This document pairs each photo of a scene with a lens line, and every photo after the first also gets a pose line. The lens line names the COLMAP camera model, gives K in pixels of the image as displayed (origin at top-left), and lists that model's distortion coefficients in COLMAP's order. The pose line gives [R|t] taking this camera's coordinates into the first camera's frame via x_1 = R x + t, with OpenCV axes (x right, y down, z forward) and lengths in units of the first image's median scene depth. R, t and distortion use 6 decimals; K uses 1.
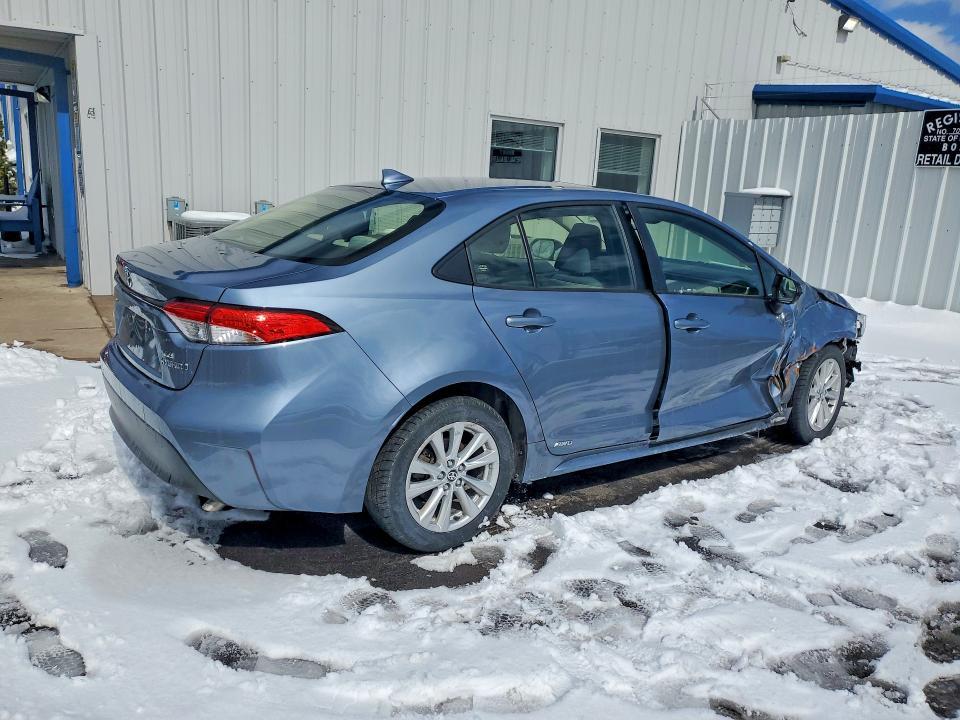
lens RADIAL K [[767.4, 0, 480.0], [0, 767.4, 360.0], [0, 0, 1]] dist [0.016471, -0.001865]
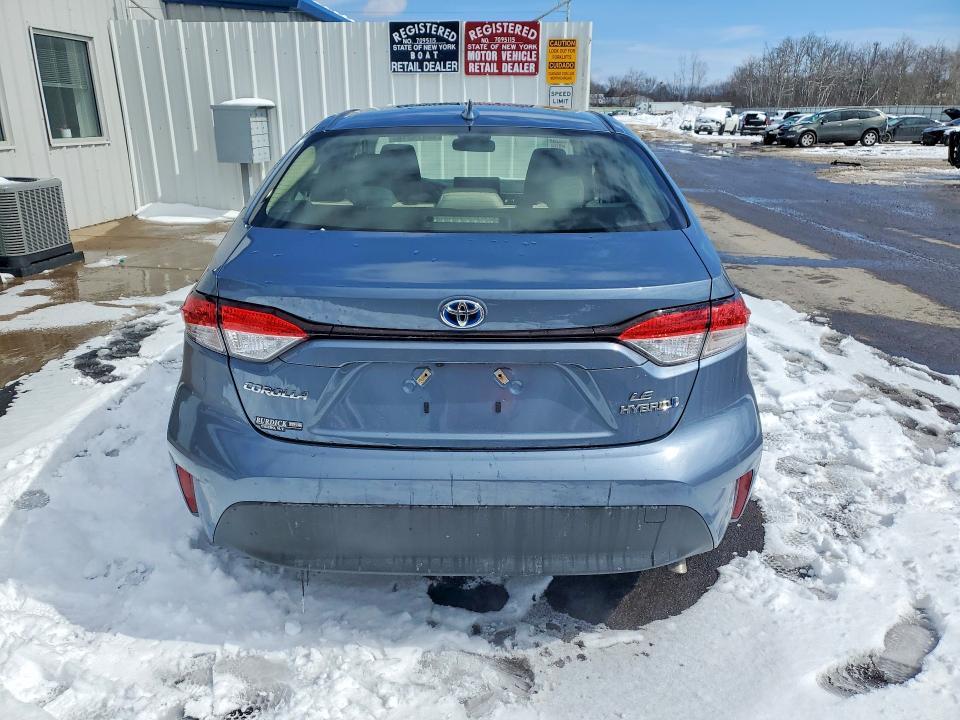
lens RADIAL K [[767.4, 0, 480.0], [0, 767.4, 360.0], [0, 0, 1]] dist [0.016471, -0.001865]
pose [[0.587519, -0.299401, 0.751785, -0.328315], [0.212149, 0.953529, 0.213952, -0.068769], [-0.780906, 0.033789, 0.623734, 0.228319]]
